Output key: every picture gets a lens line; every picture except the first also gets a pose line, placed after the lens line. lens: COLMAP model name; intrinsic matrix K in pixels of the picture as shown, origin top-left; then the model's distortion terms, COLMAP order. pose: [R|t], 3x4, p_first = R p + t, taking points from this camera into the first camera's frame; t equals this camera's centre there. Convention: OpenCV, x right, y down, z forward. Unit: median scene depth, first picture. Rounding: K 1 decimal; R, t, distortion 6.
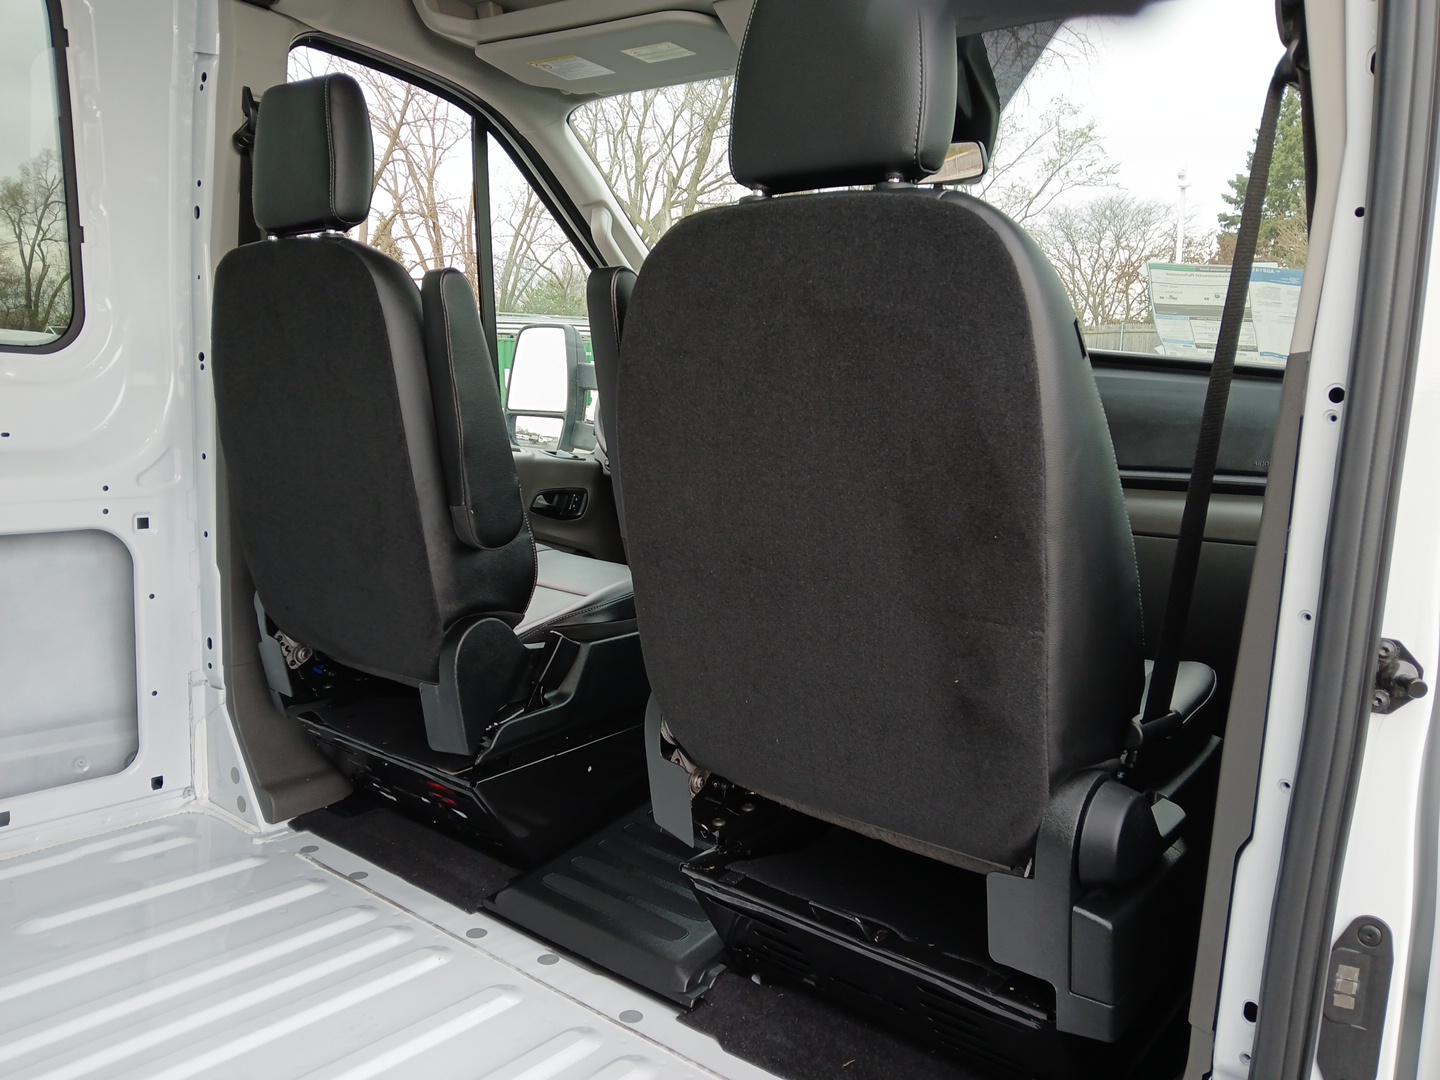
lens RADIAL K [[1096.3, 0, 729.7], [0, 1096.3, 550.0], [0, 0, 1]] dist [0.043246, -0.105447]
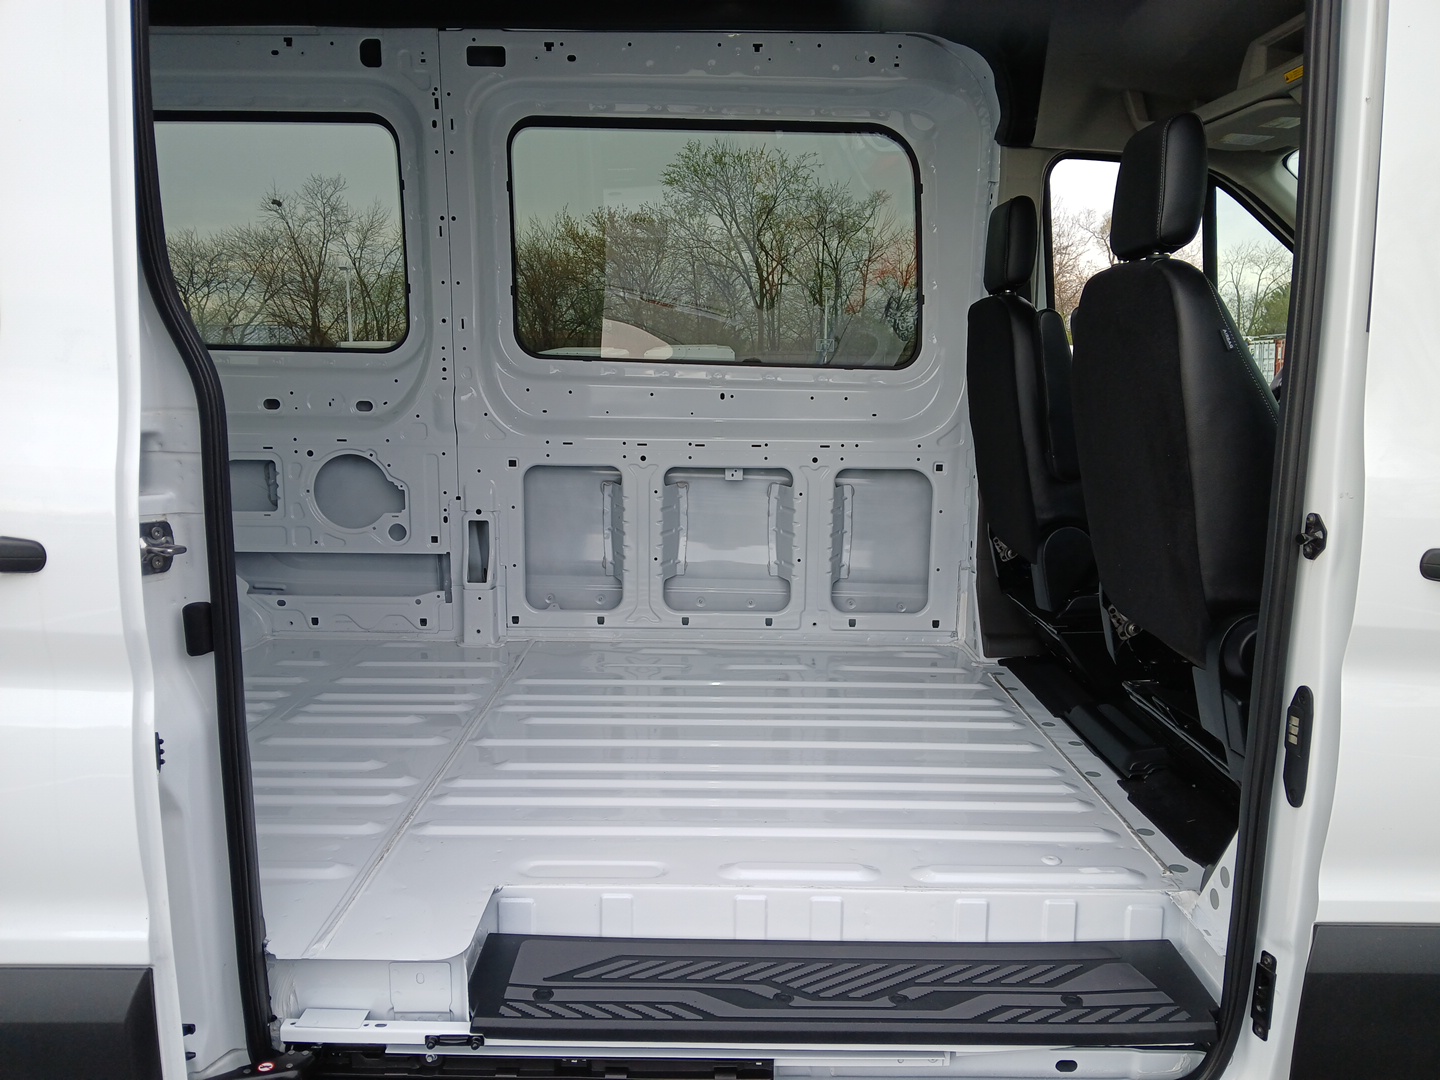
lens RADIAL K [[1094.3, 0, 716.8], [0, 1094.3, 538.6], [0, 0, 1]] dist [0.120446, -0.248271]
pose [[0.622582, 0.080024, -0.778452, 0.559016], [-0.091261, 0.995395, 0.029338, 0.063091], [0.777215, 0.052777, 0.627018, -0.312010]]
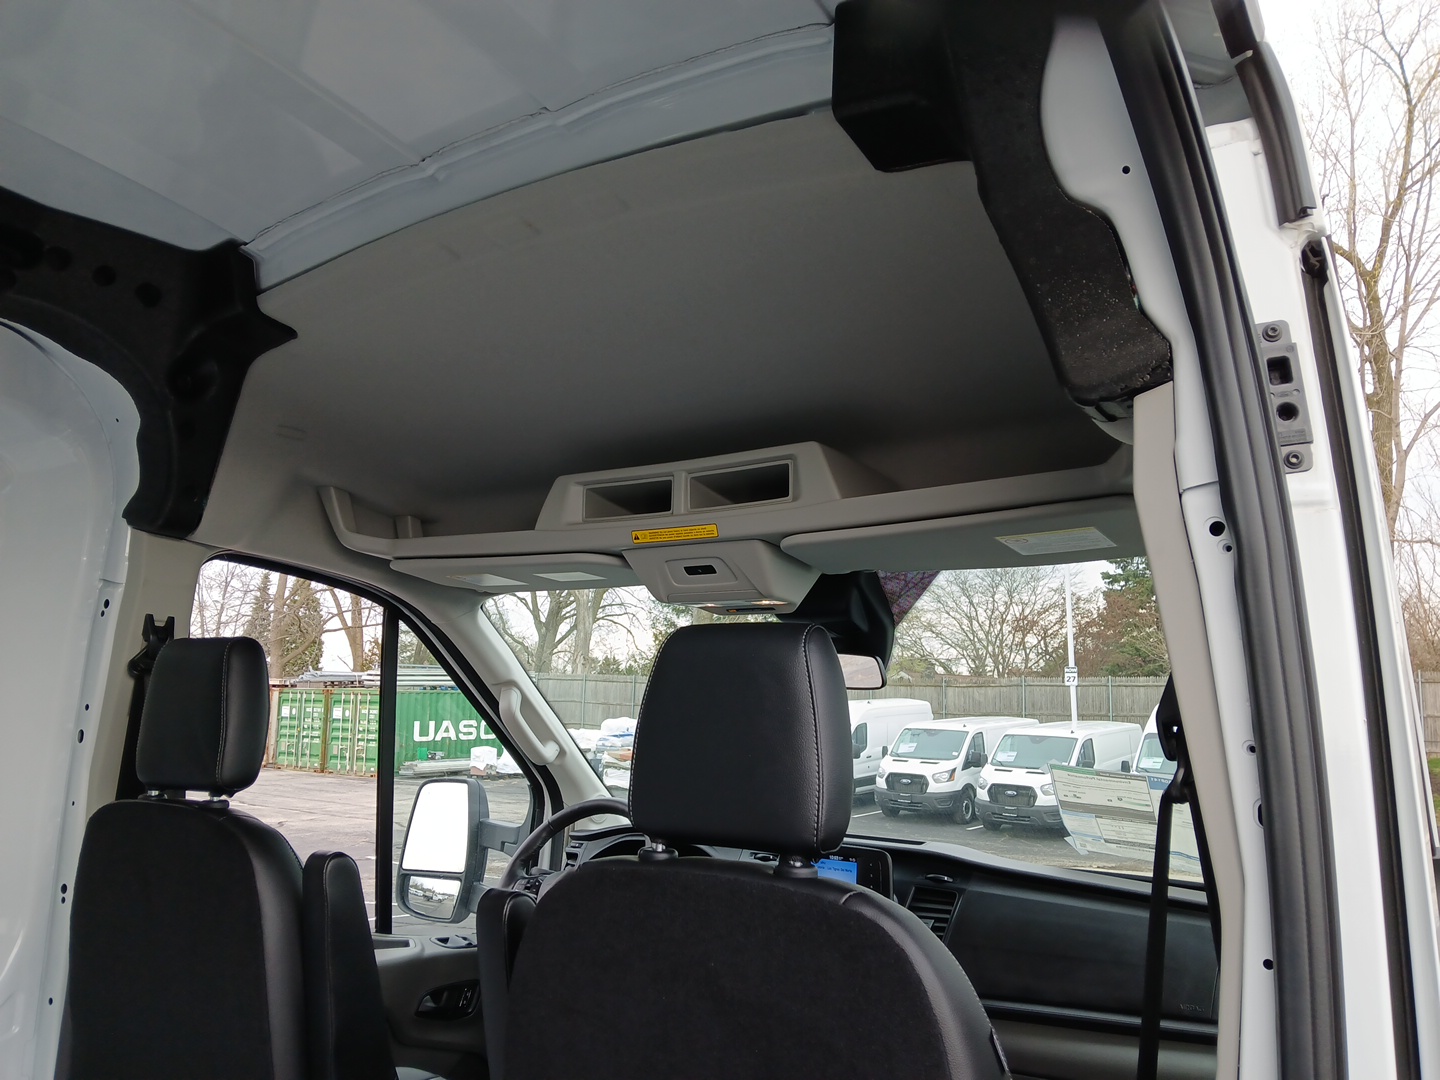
lens RADIAL K [[1083.8, 0, 720.0], [0, 1083.8, 540.0], [0, 0, 1]] dist [0.087518, -0.142565]
pose [[0.997690, 0.008057, 0.067452, 0.007415], [0.012203, 0.955534, -0.294628, -0.173185], [-0.066826, 0.294770, 0.953229, -0.003633]]
